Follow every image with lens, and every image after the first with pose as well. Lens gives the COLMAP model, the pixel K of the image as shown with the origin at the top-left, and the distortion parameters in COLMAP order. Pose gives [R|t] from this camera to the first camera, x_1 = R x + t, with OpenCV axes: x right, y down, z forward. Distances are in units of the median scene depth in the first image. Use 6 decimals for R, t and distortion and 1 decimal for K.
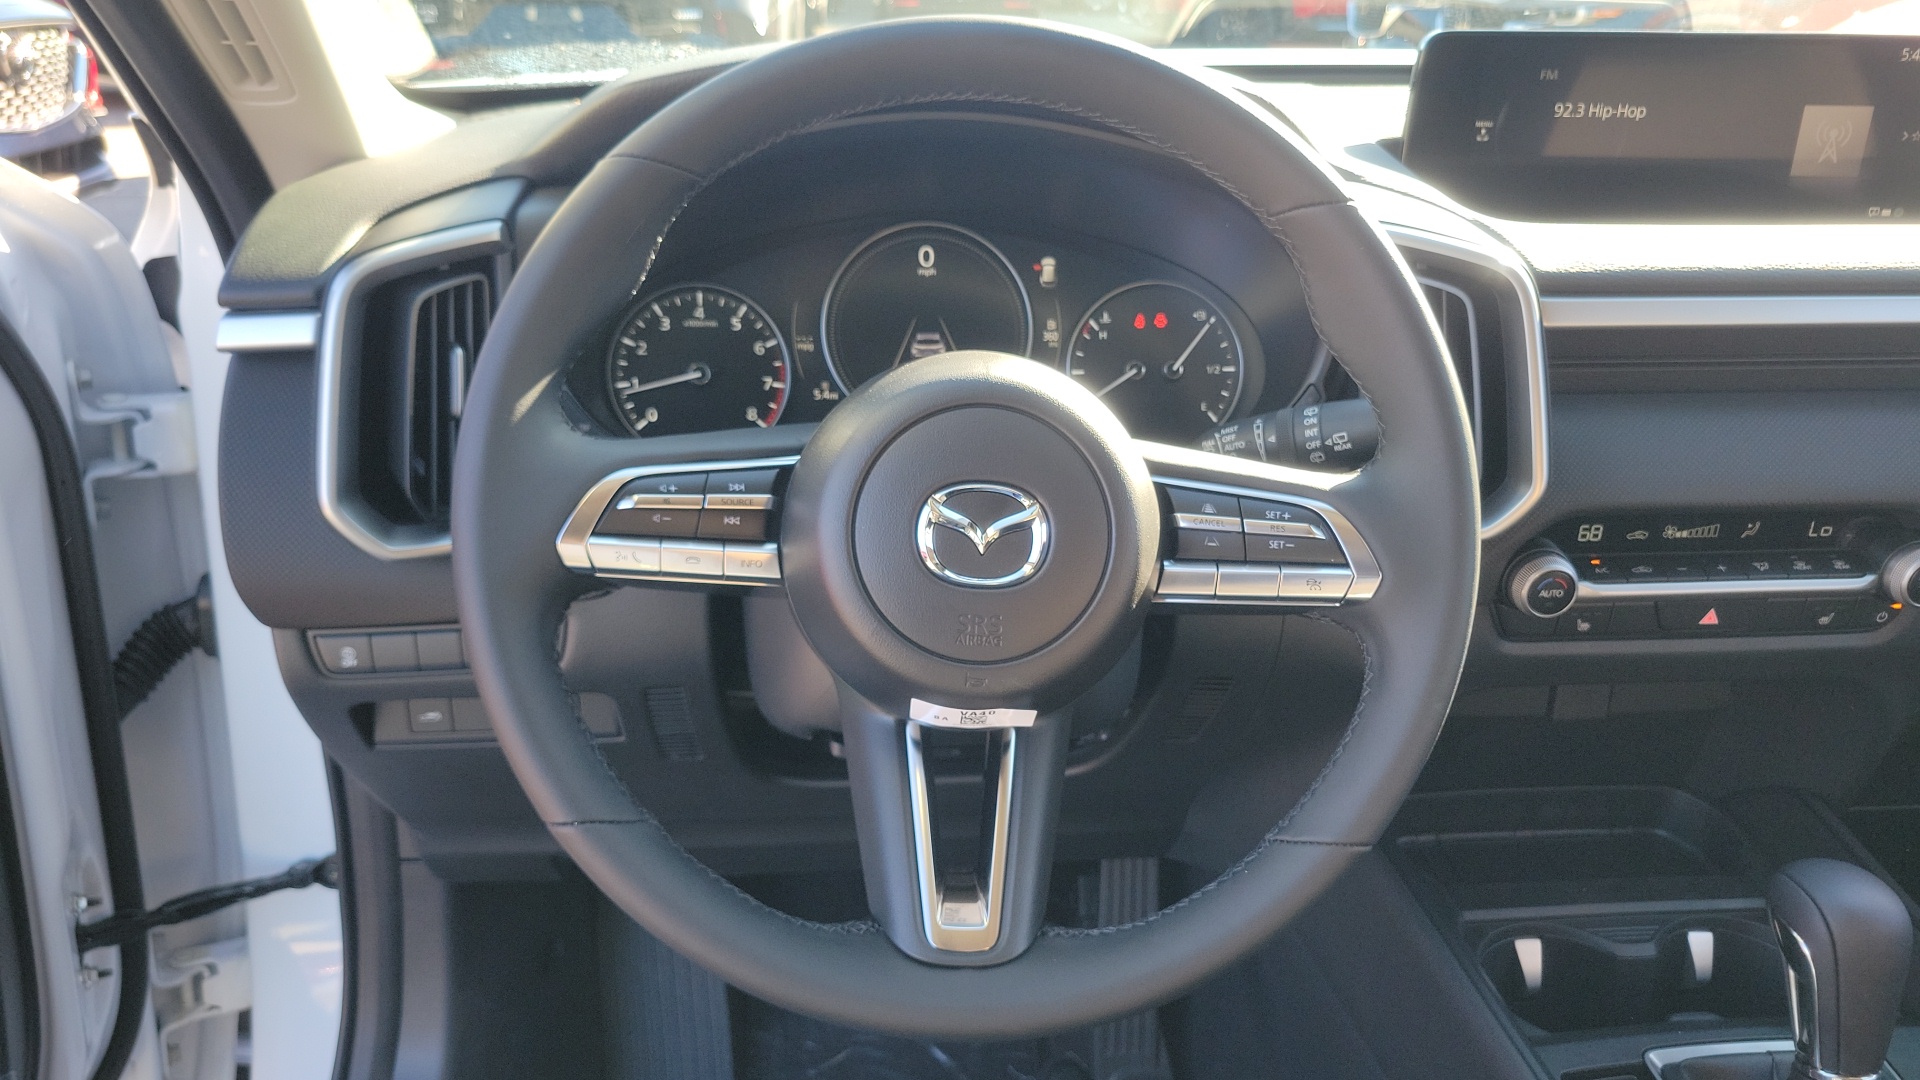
lens RADIAL K [[1450.2, 0, 960.0], [0, 1450.2, 540.0], [0, 0, 1]] dist [0.011793, 0.000404]
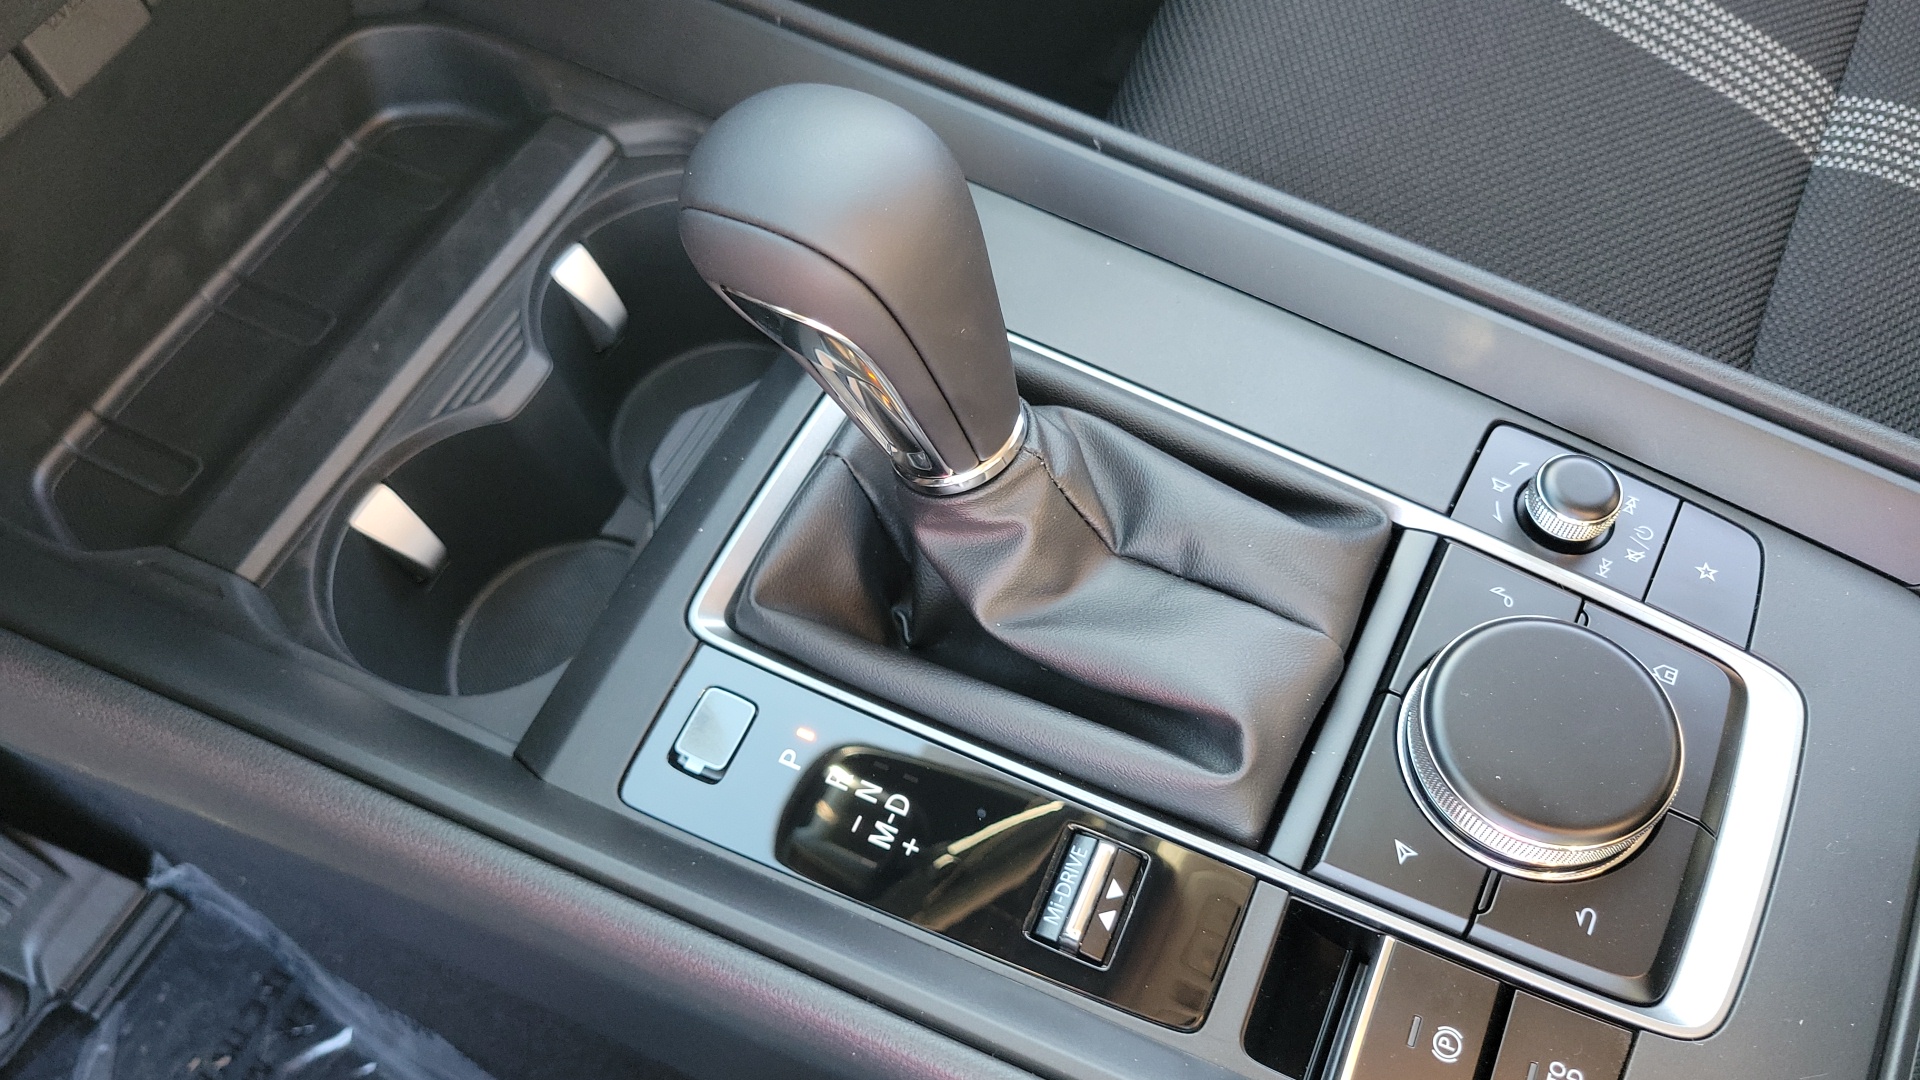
lens RADIAL K [[1374.1, 0, 953.2], [0, 1374.1, 532.7], [0, 0, 1]] dist [-0.003326, -0.003187]
pose [[0.518606, -0.755530, 0.400277, 0.314639], [0.399489, 0.628026, 0.667827, 0.042053], [-0.755948, -0.186433, 0.627524, 0.570810]]
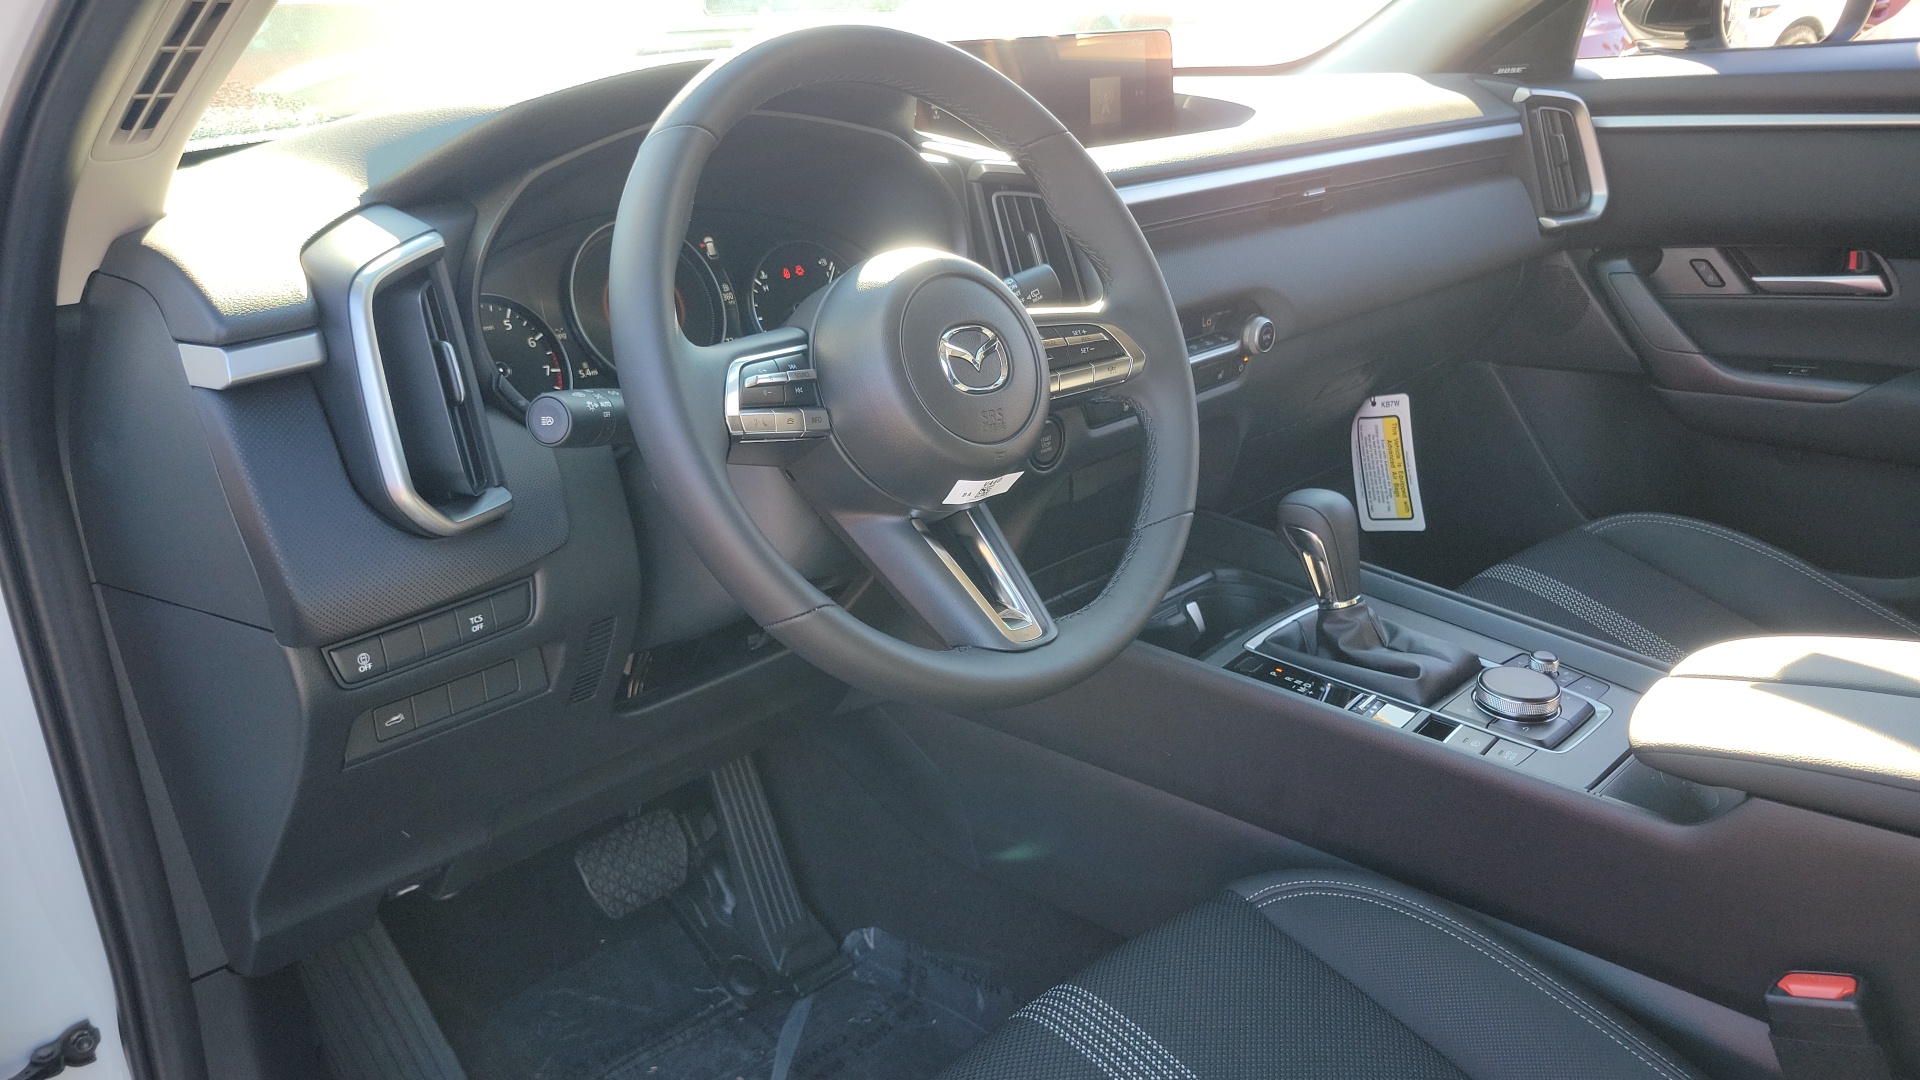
lens RADIAL K [[1450.2, 0, 960.0], [0, 1450.2, 540.0], [0, 0, 1]] dist [0.011793, 0.000404]
pose [[0.754440, -0.262110, 0.601763, -0.629675], [0.296726, 0.953971, 0.043512, 0.070124], [-0.585469, 0.145731, 0.797489, -0.100031]]
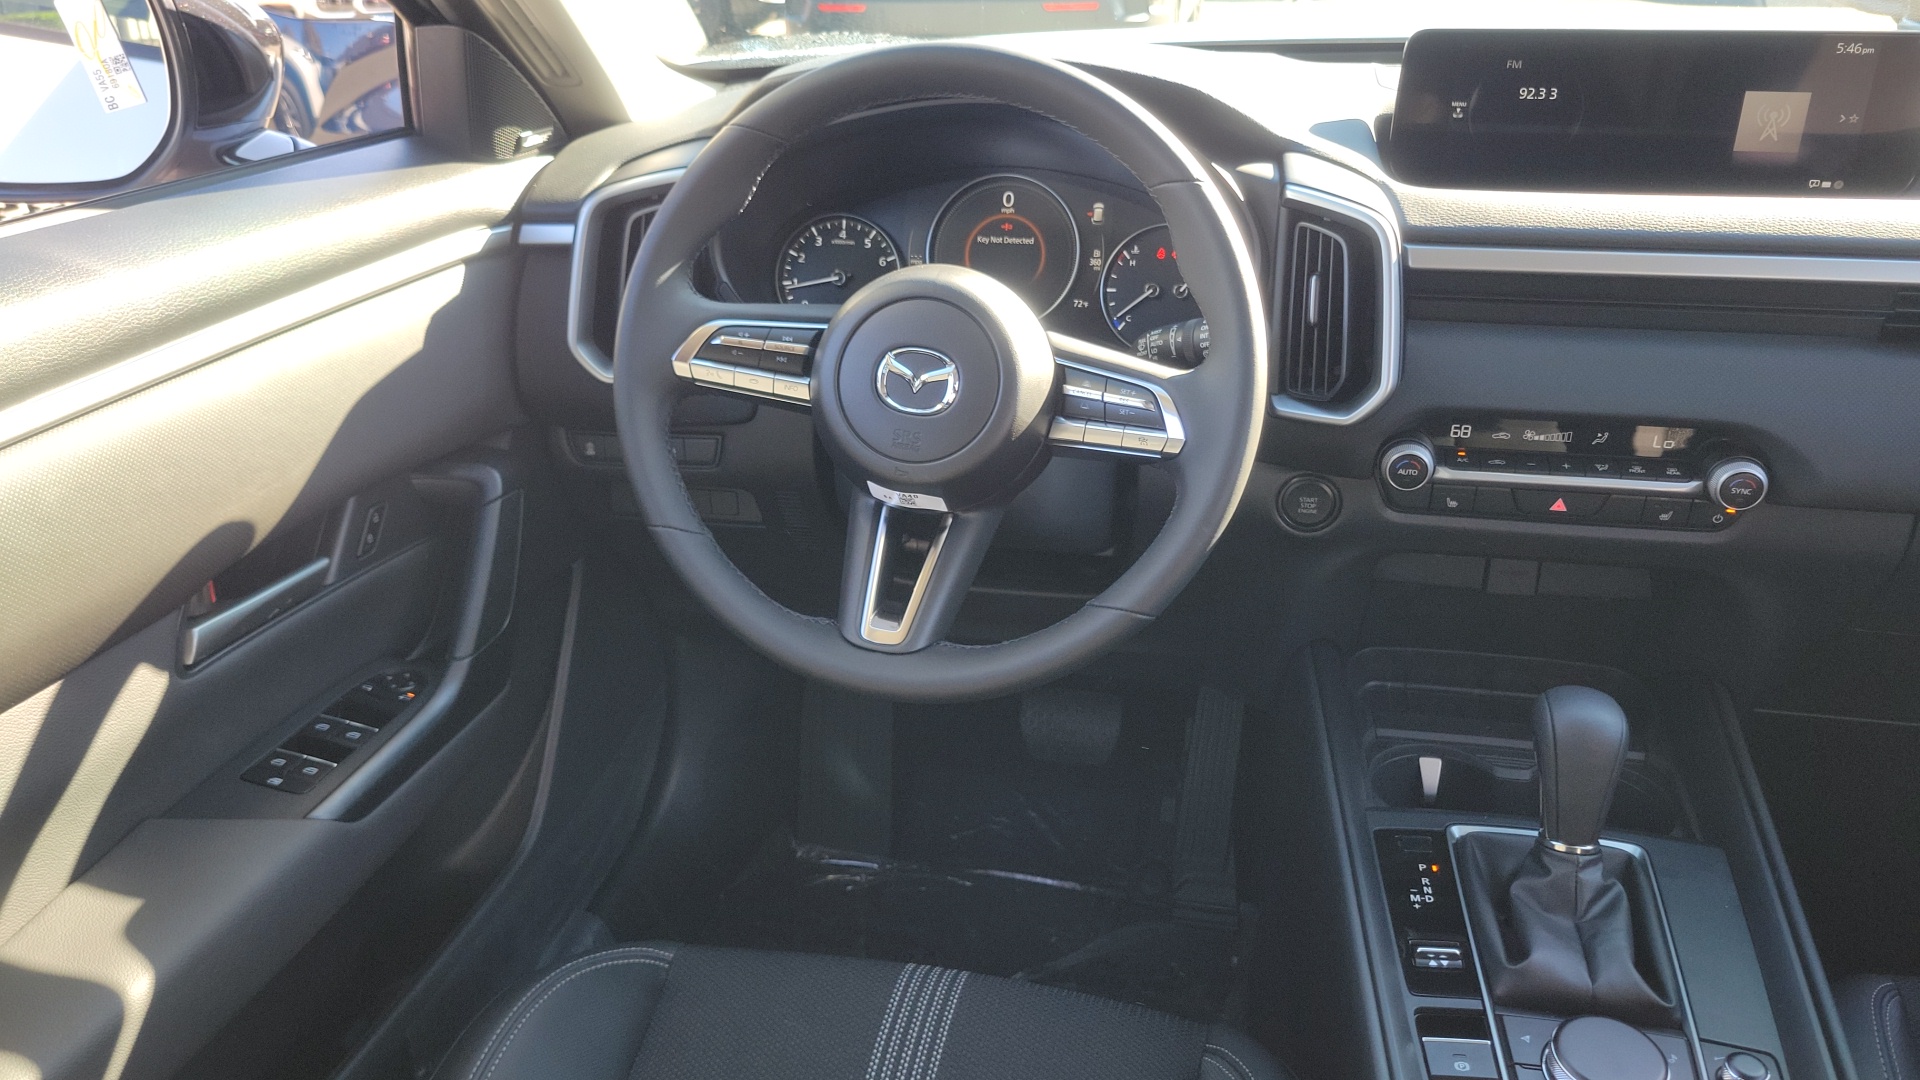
lens RADIAL K [[1438.7, 0, 935.5], [0, 1438.7, 536.8], [0, 0, 1]] dist [0.038468, -0.027968]
pose [[0.957741, 0.094716, -0.271591, 0.320708], [-0.082112, 0.994967, 0.057430, 0.049508], [0.275663, -0.032702, 0.960698, -0.340649]]
